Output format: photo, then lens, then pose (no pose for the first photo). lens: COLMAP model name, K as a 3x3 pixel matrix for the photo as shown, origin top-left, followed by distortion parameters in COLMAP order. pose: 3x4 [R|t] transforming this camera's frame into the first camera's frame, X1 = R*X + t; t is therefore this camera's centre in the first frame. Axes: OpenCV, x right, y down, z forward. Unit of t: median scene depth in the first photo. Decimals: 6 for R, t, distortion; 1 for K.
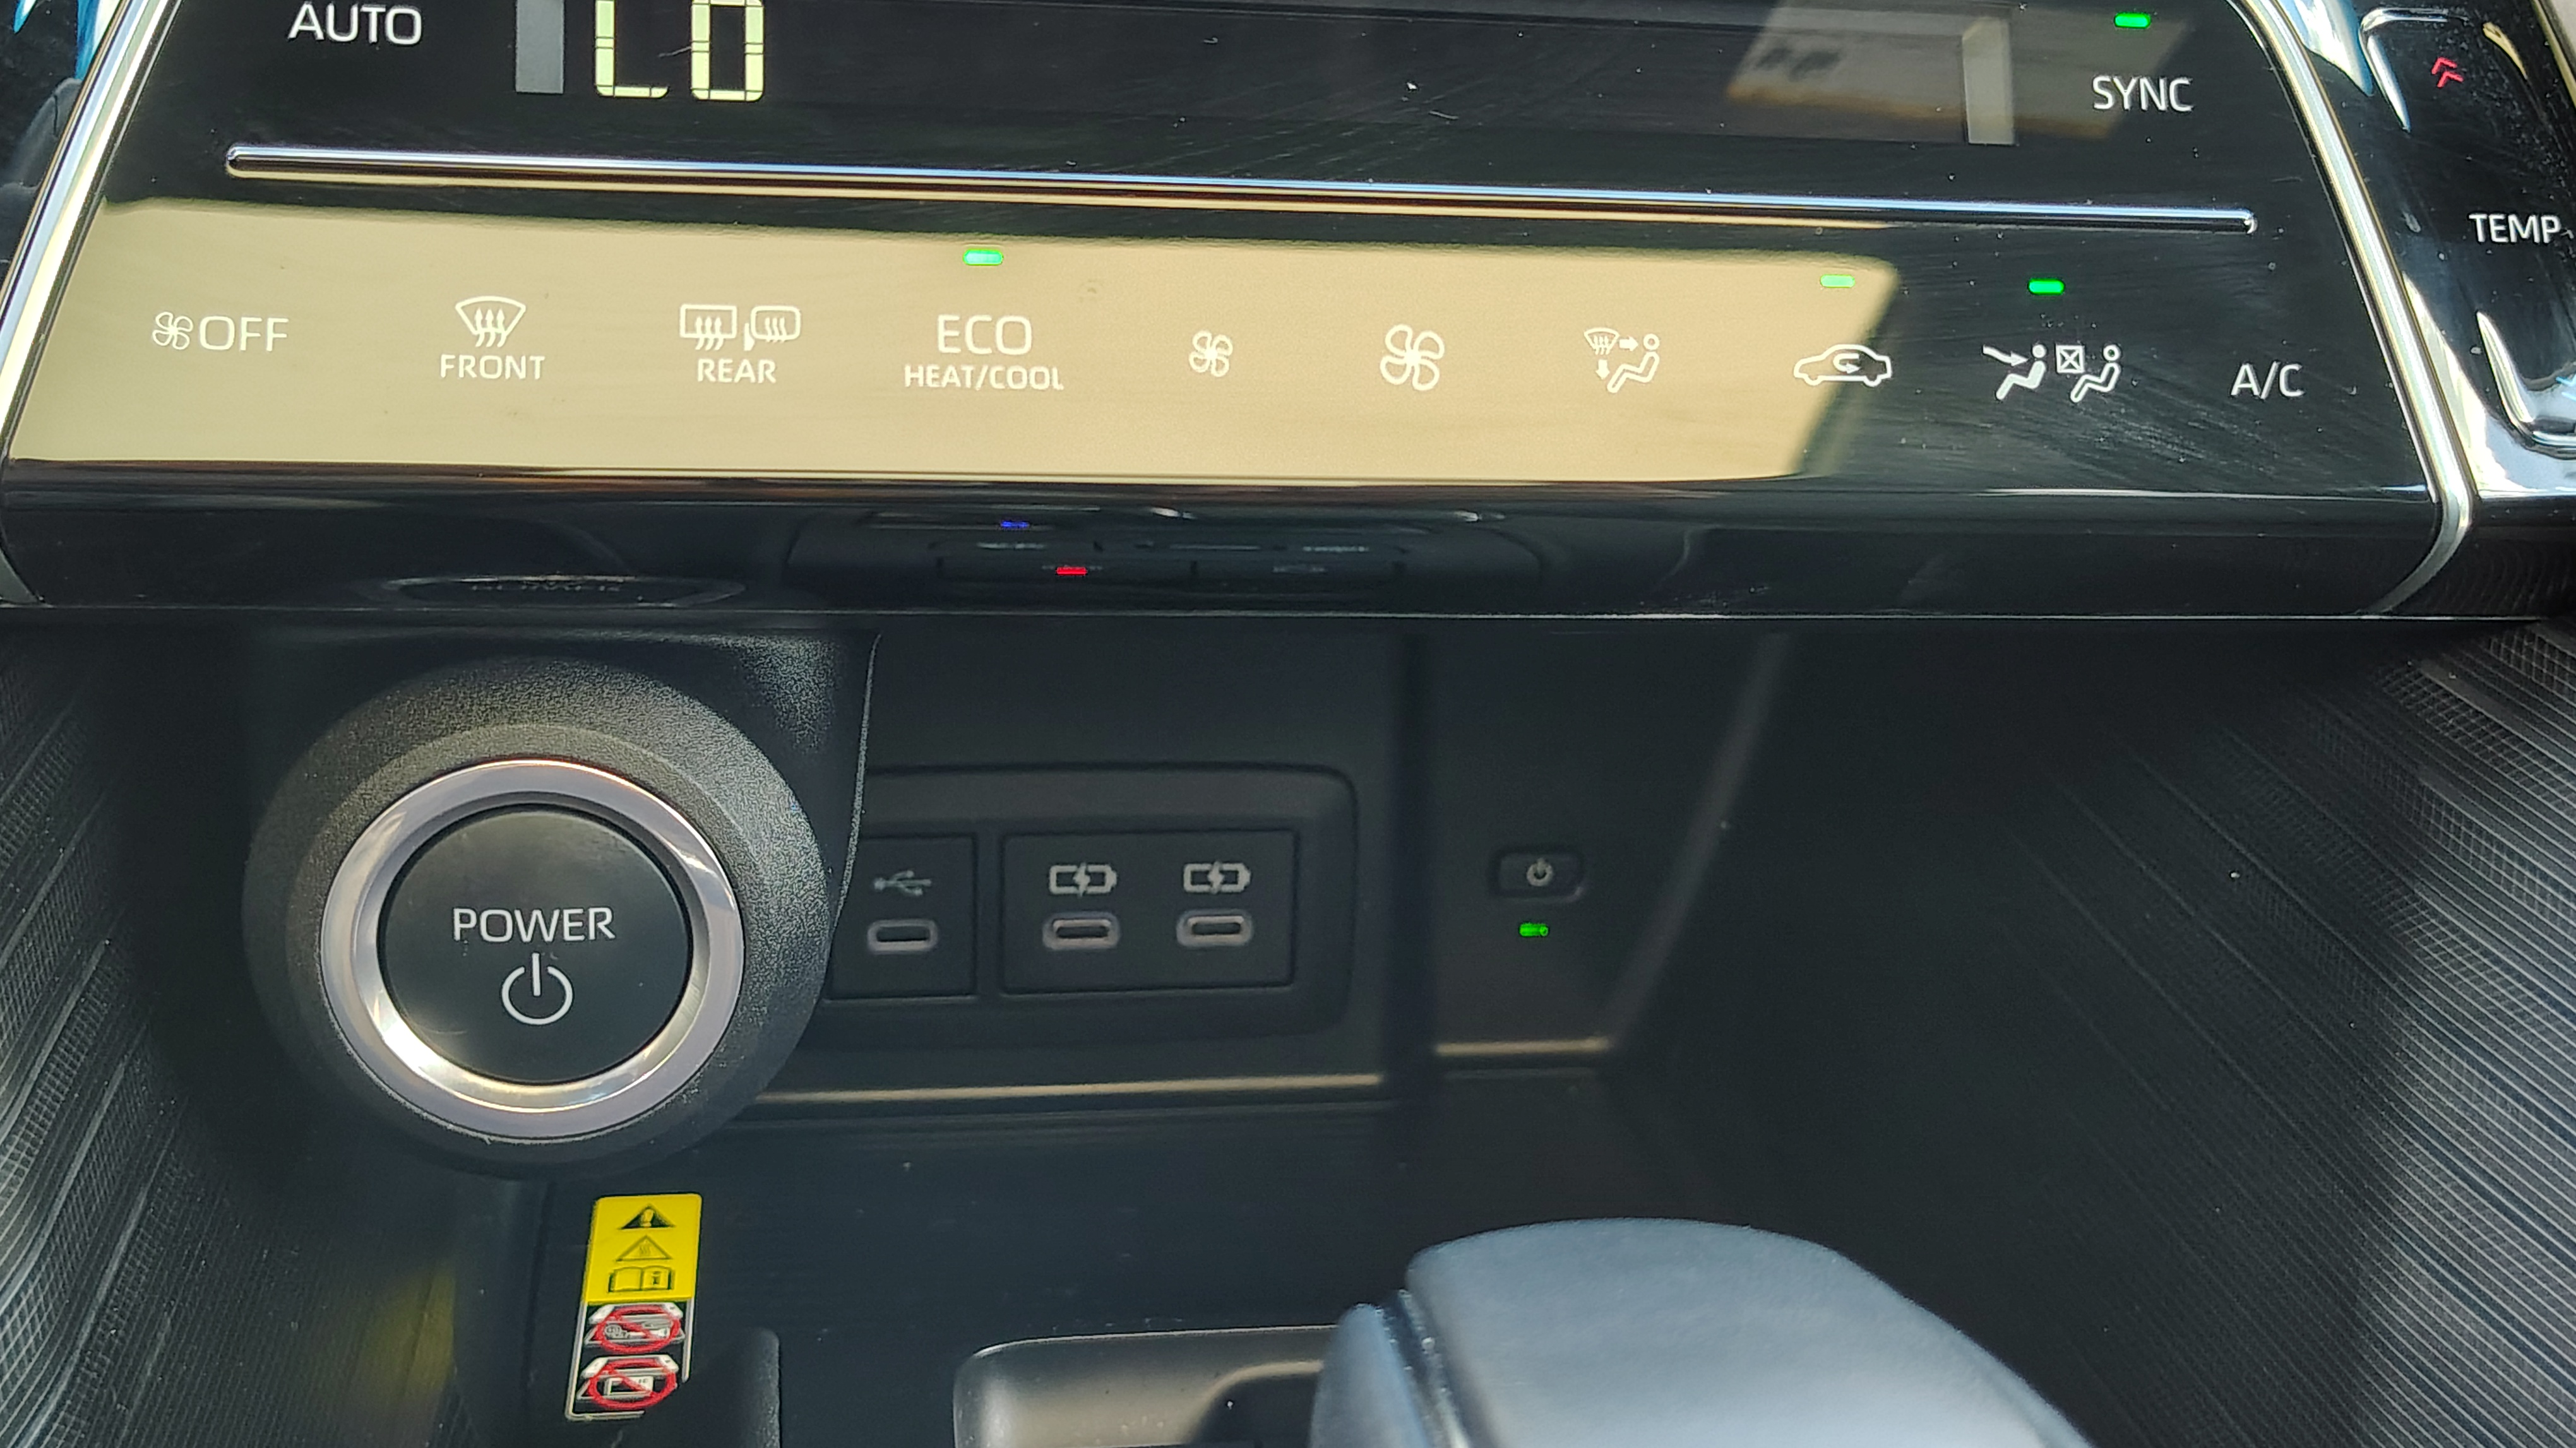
lens RADIAL K [[2642.9, 0, 1345.0], [0, 2642.9, 726.2], [0, 0, 1]] dist [0.013491, 0.012123]
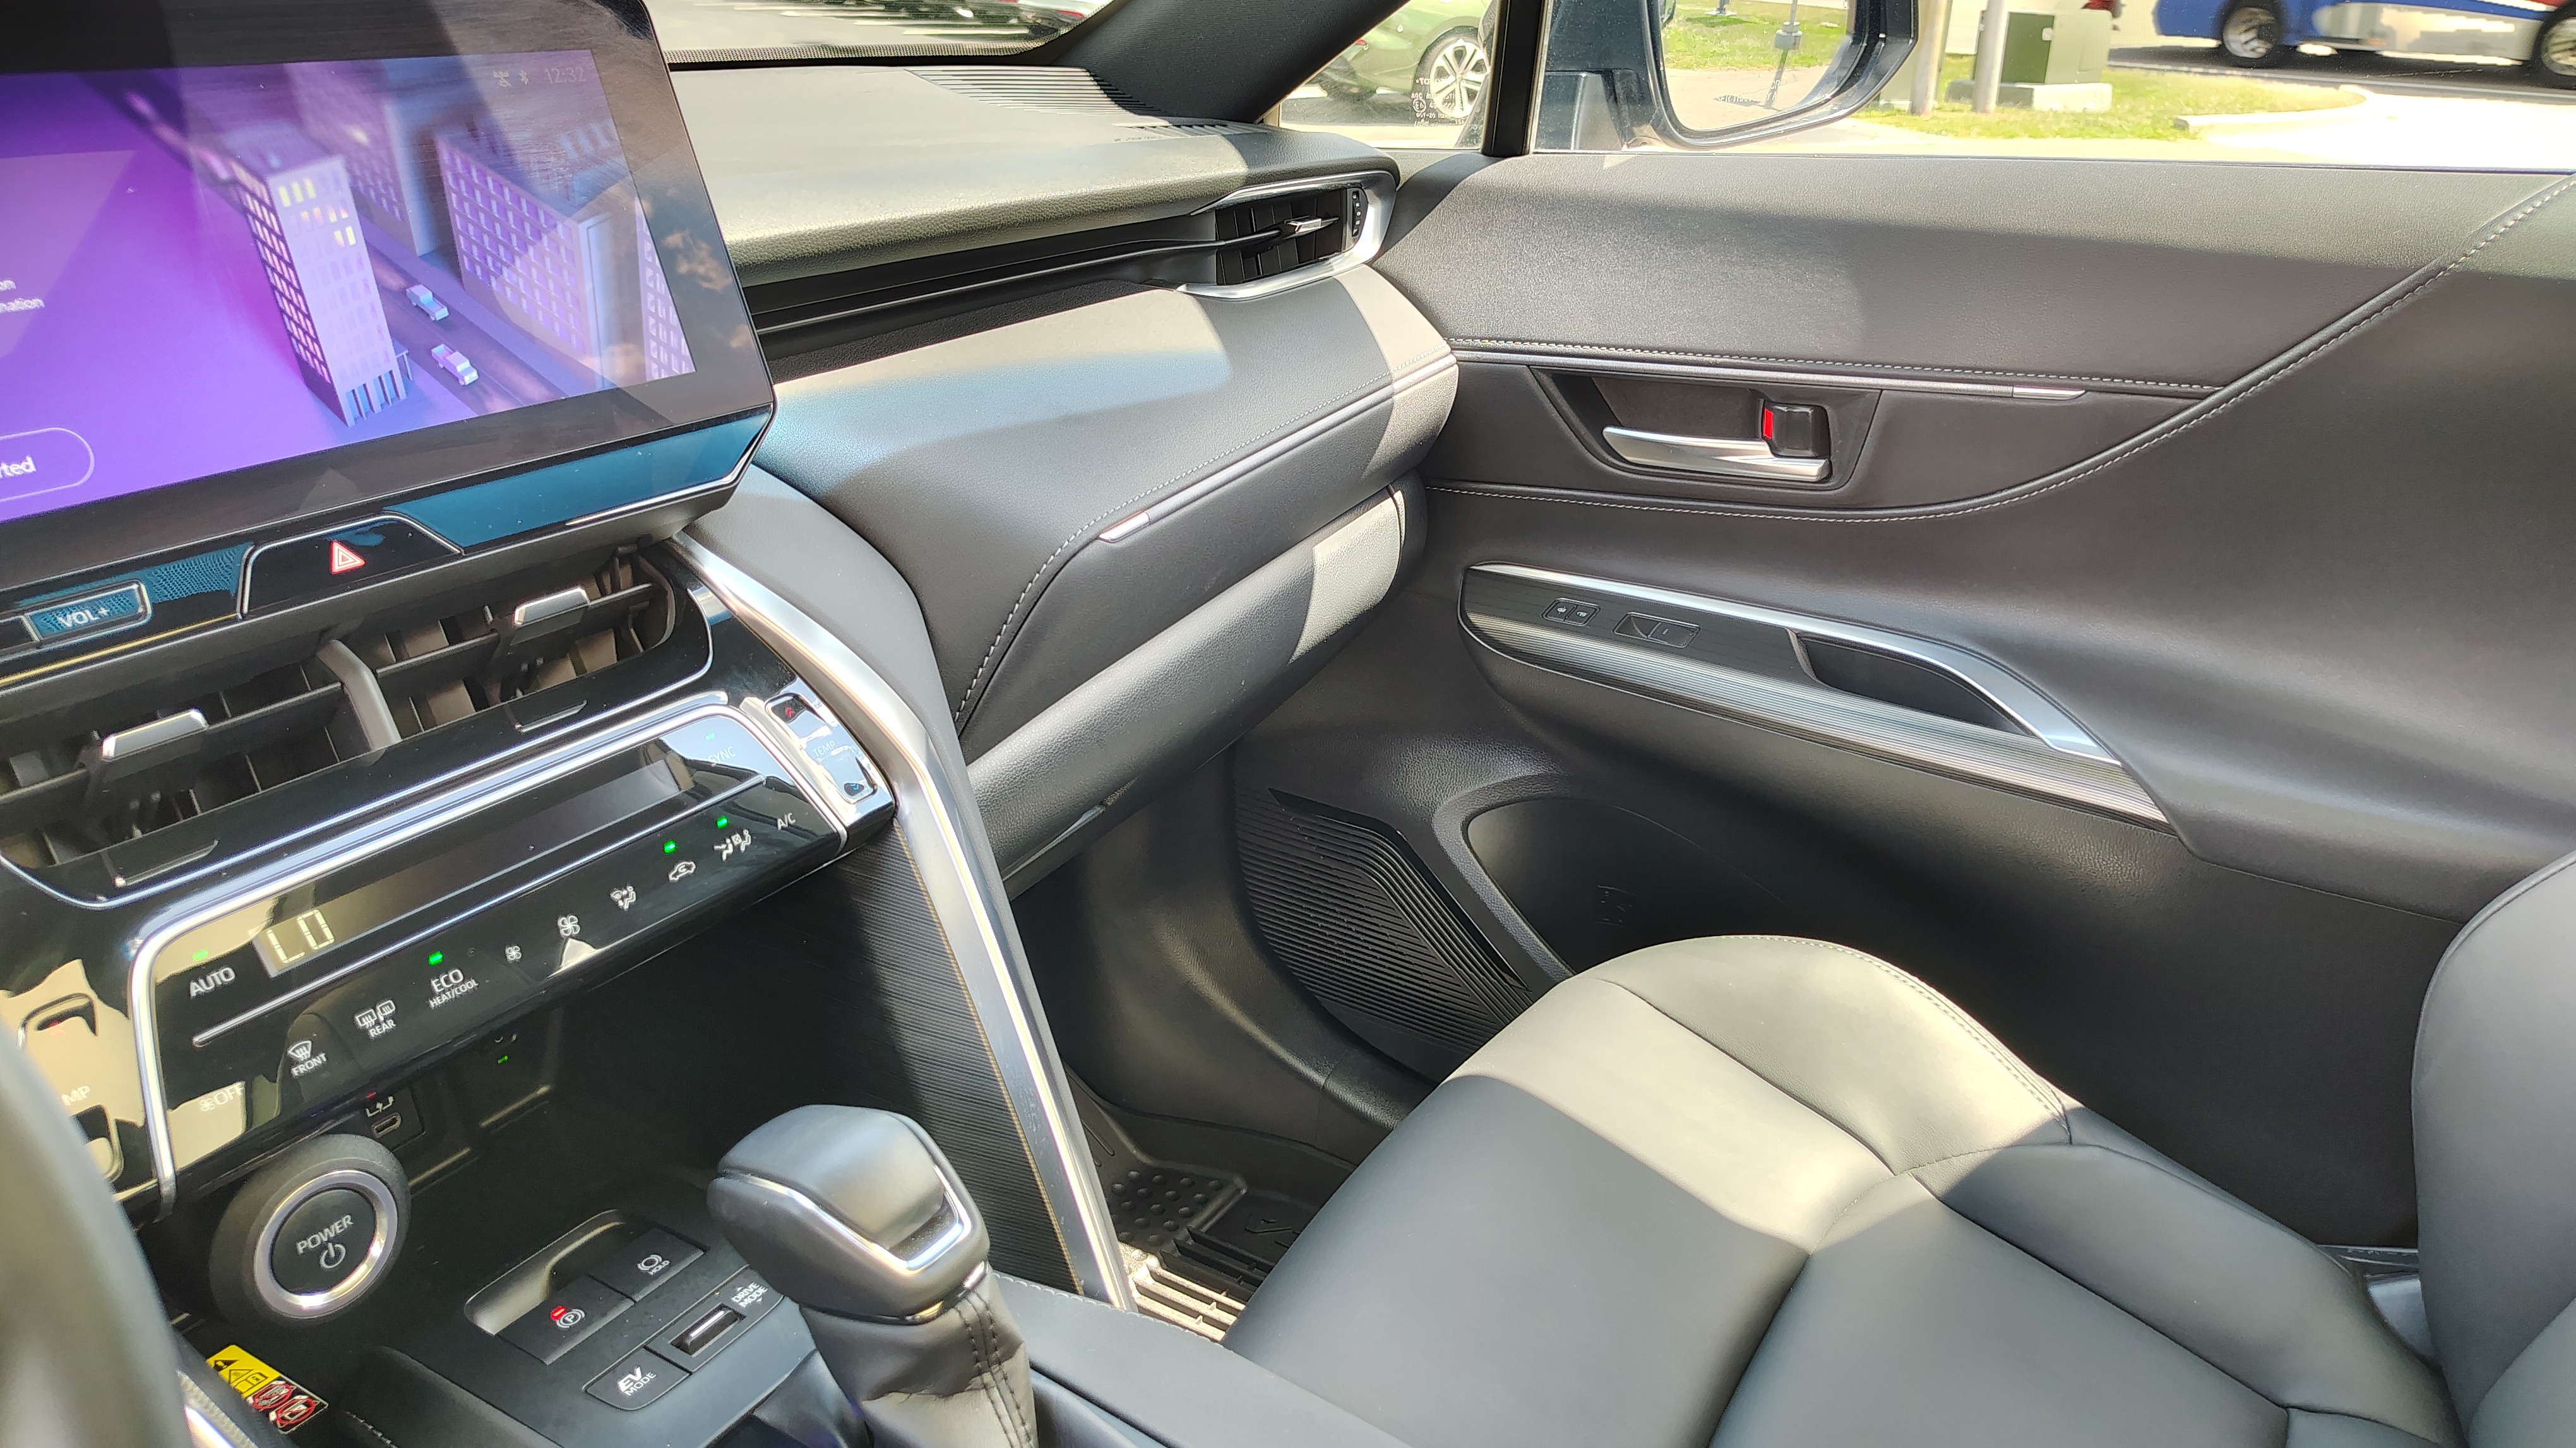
lens RADIAL K [[1761.5, 0, 1288.0], [0, 1761.5, 724.0], [0, 0, 1]] dist [0.050972, -0.103846]
pose [[0.665159, -0.349912, 0.659640, -0.700156], [0.317444, 0.932112, 0.174347, -0.448130], [-0.675864, 0.093430, 0.731080, -1.150474]]
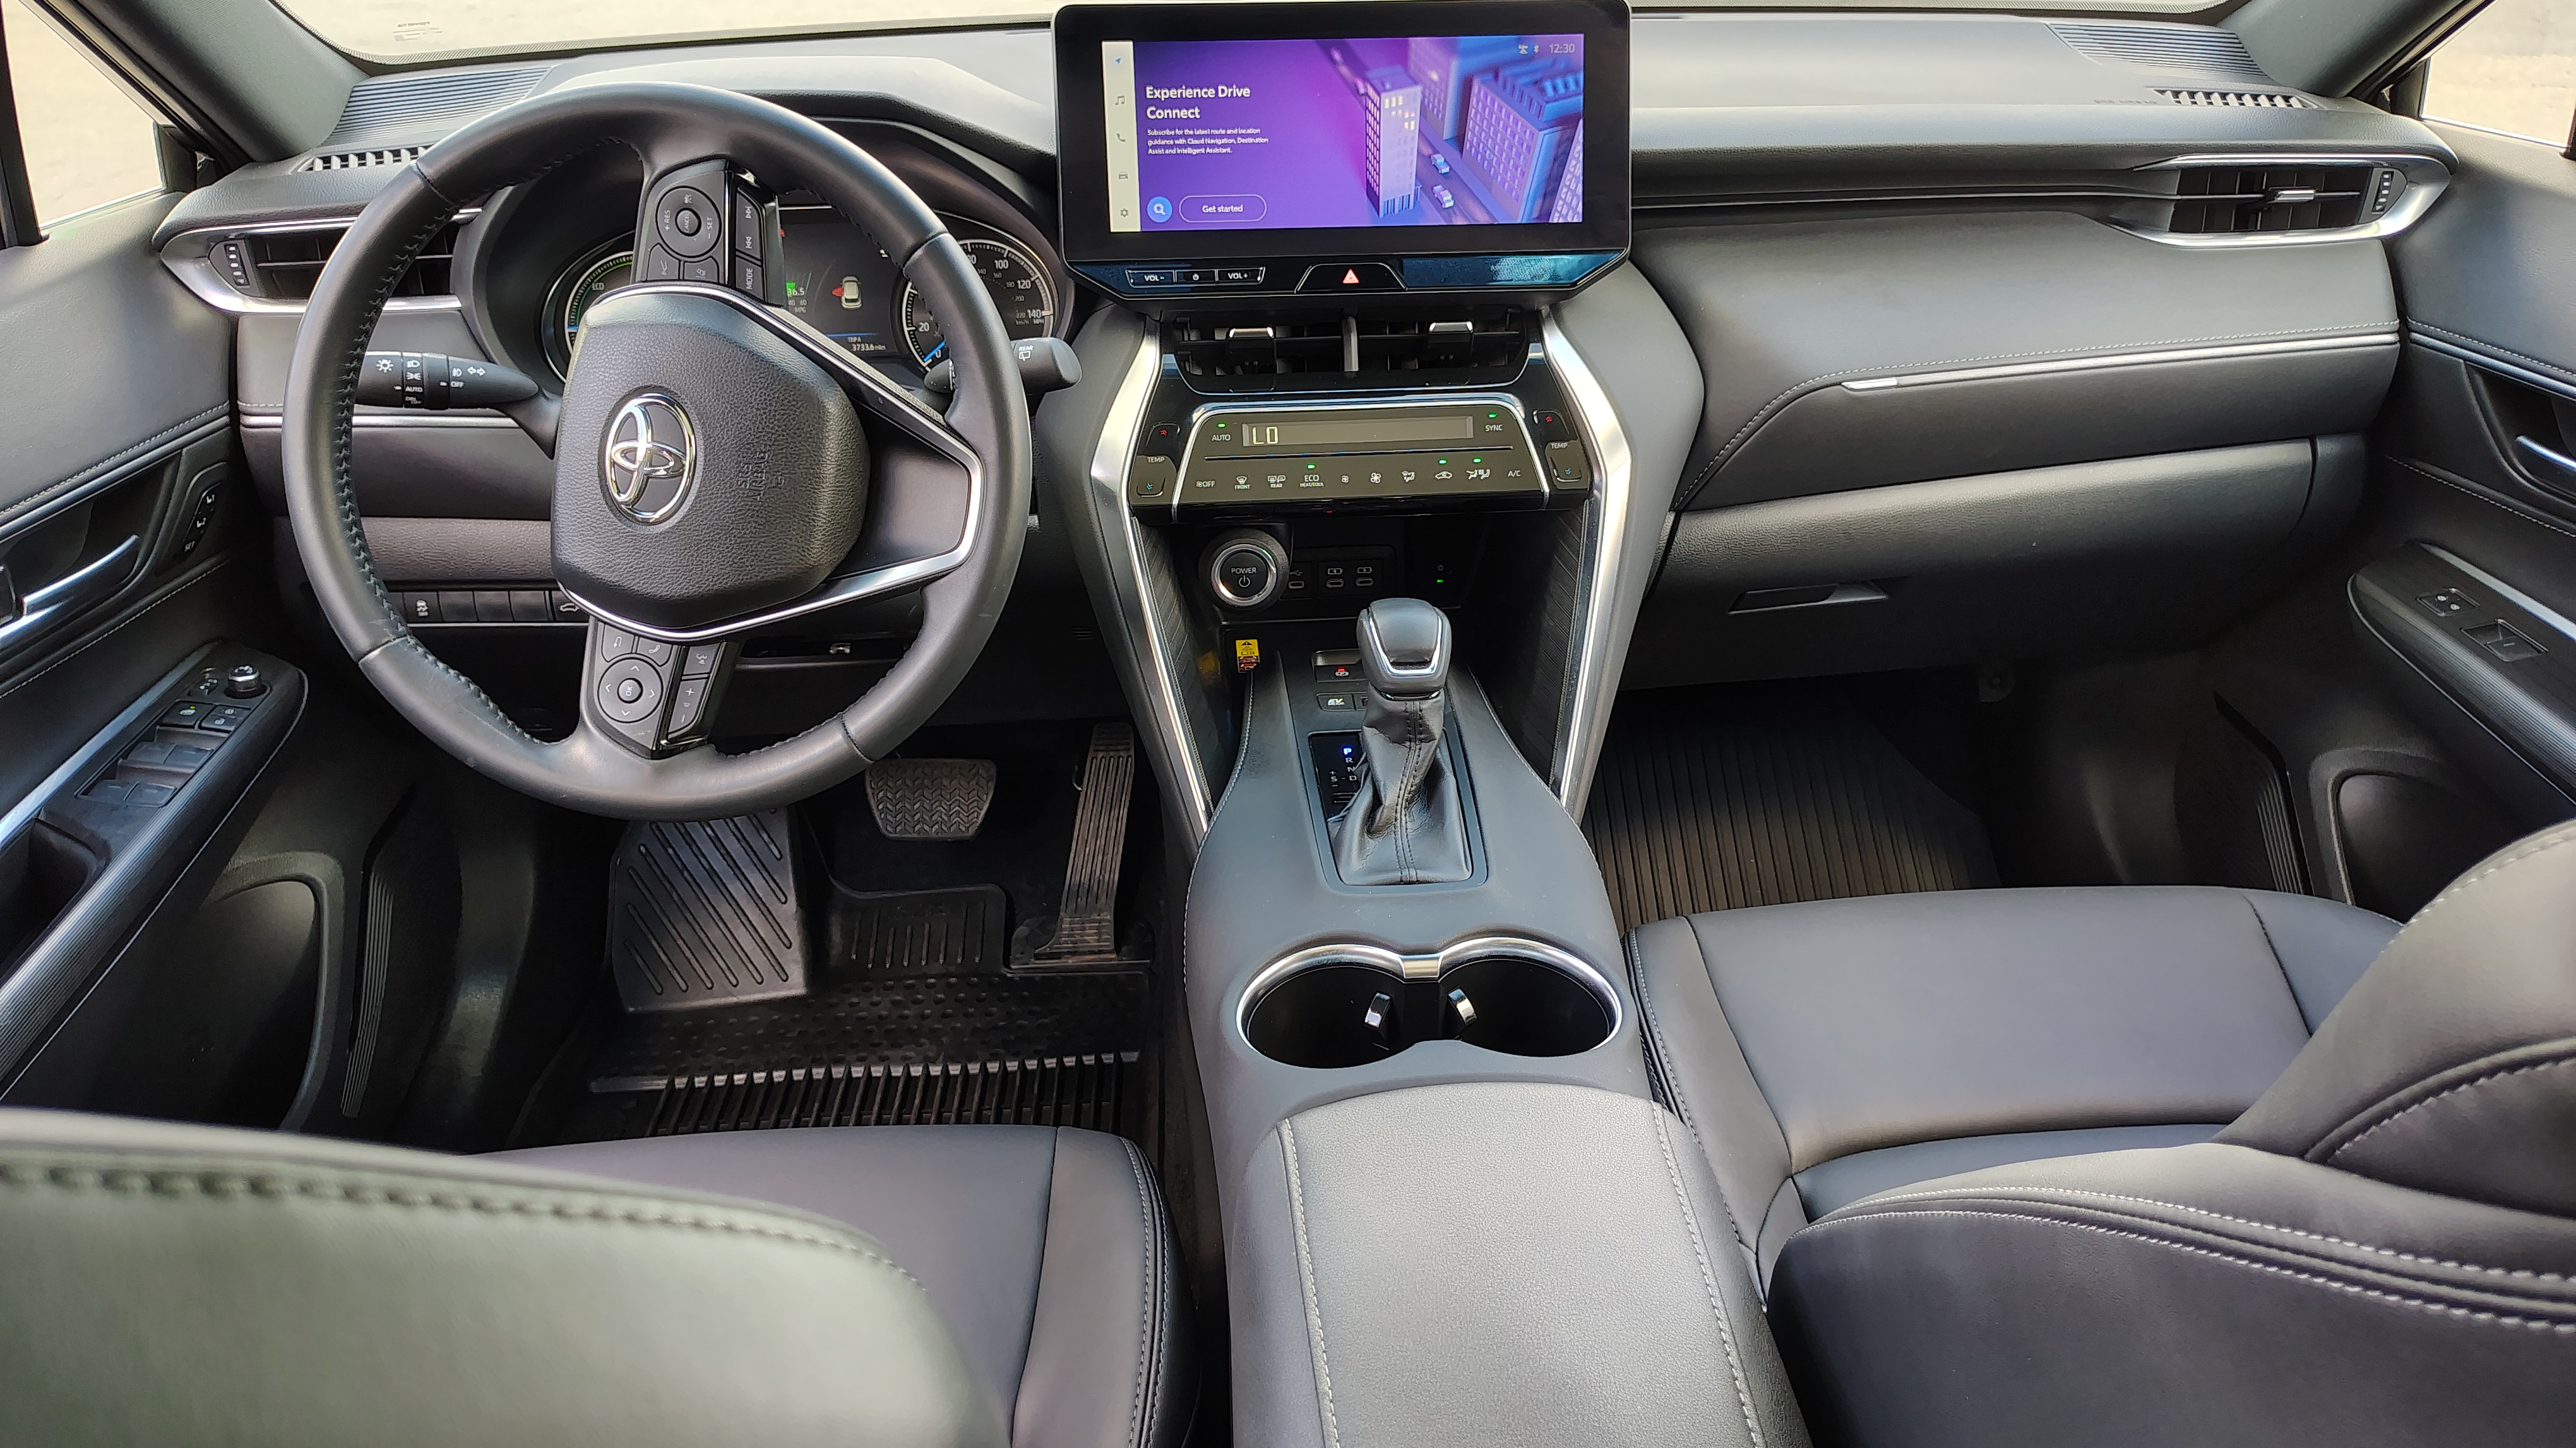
lens RADIAL K [[1815.0, 0, 1323.6], [0, 1815.0, 734.8], [0, 0, 1]] dist [-0.003540, -0.004702]
pose [[0.991610, -0.020662, -0.127602, 0.440921], [0.034057, 0.994025, 0.103703, 0.022680], [0.124697, -0.107179, 0.986389, -3.405268]]
